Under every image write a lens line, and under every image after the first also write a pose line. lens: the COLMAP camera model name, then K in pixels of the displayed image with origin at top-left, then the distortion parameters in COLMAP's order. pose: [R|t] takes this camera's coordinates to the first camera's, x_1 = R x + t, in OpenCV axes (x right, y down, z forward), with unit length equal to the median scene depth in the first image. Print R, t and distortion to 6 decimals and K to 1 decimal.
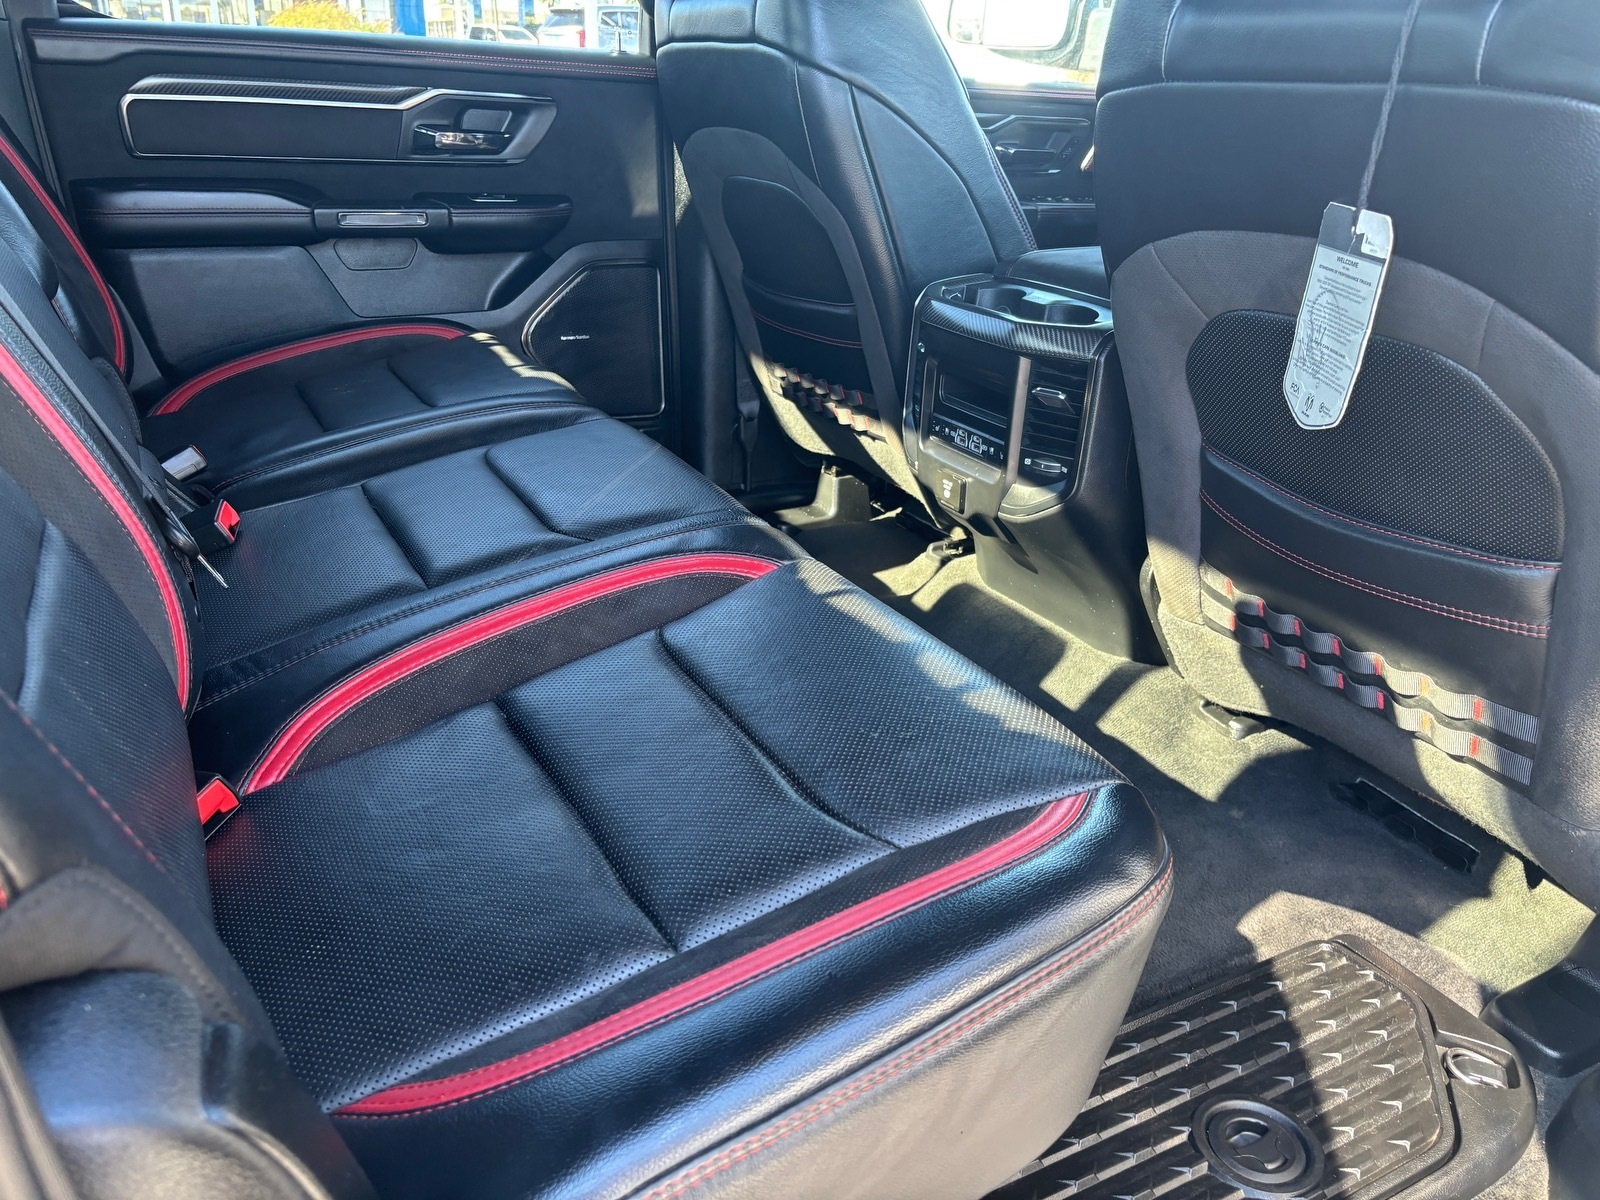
lens RADIAL K [[1201.6, 0, 822.9], [0, 1201.6, 638.6], [0, 0, 1]] dist [0.057836, -0.063092]
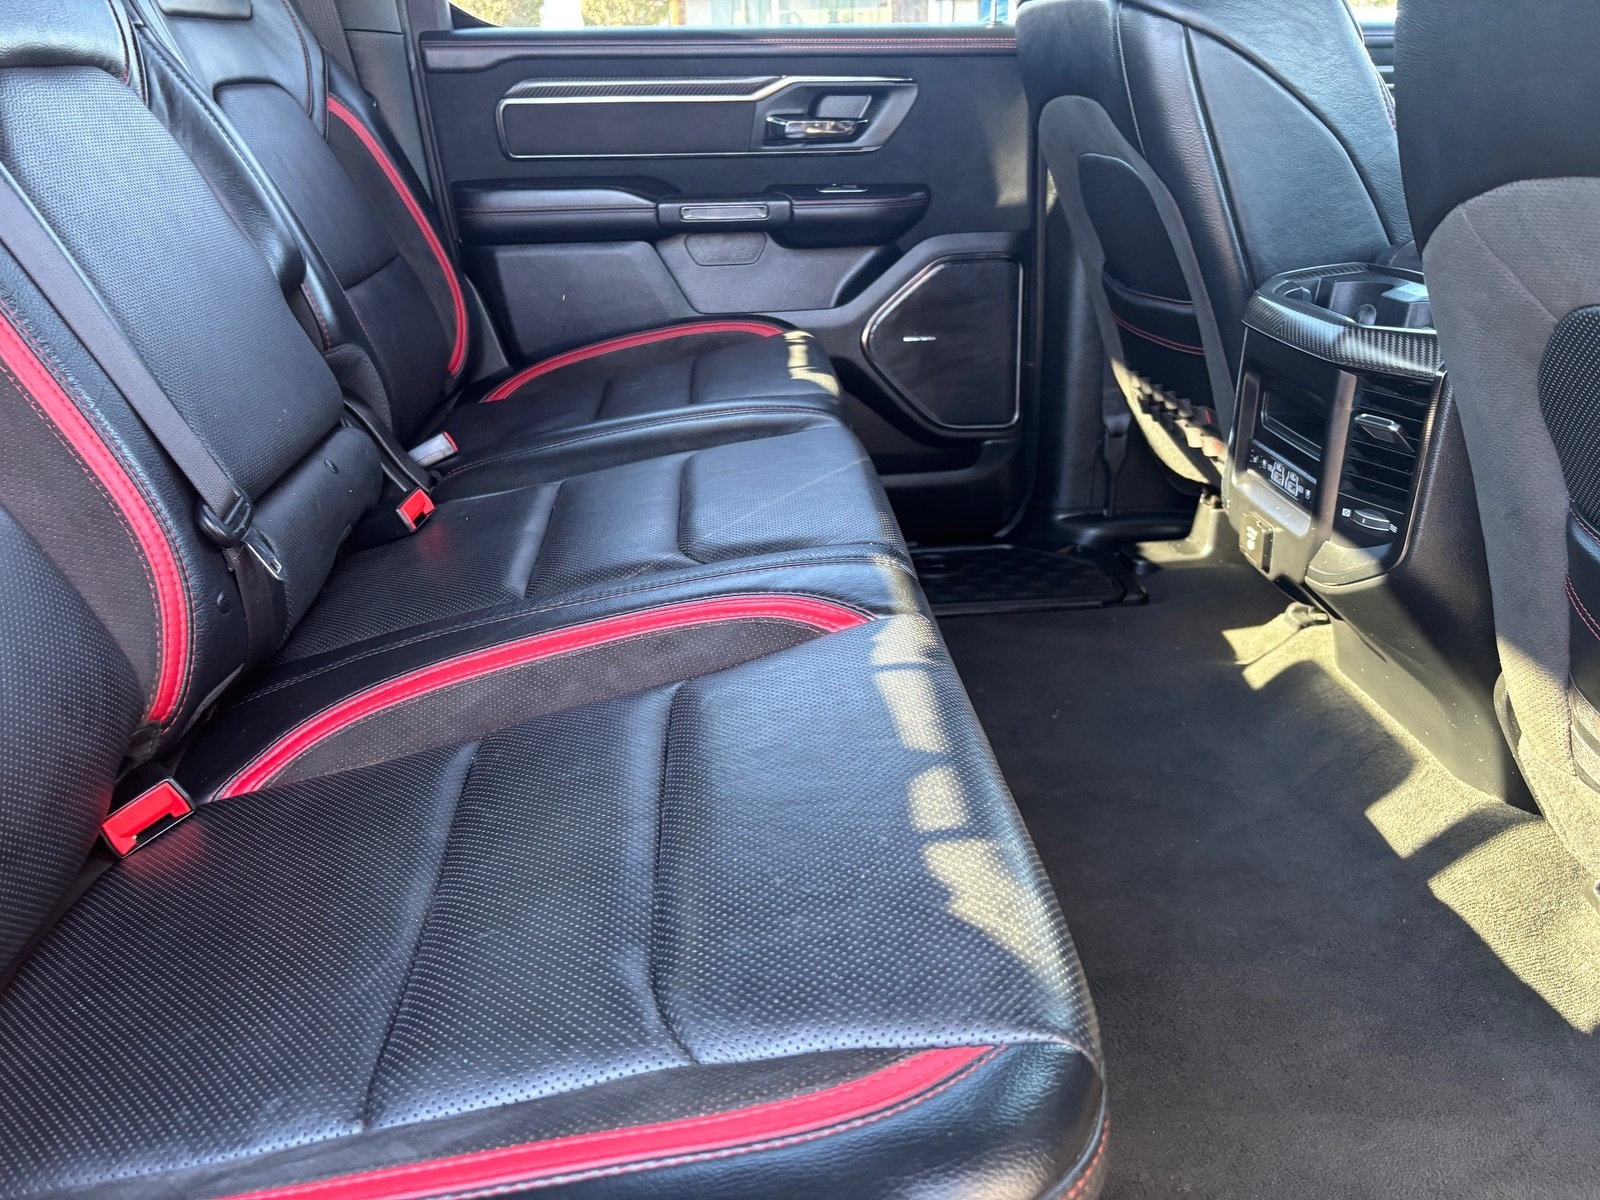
lens RADIAL K [[1224.5, 0, 800.6], [0, 1224.5, 631.2], [0, 0, 1]] dist [0.005281, -0.000113]
pose [[0.902135, 0.120924, -0.414162, 0.167960], [-0.126362, 0.991880, 0.014357, -0.039274], [0.412535, 0.039383, 0.910090, 0.166476]]
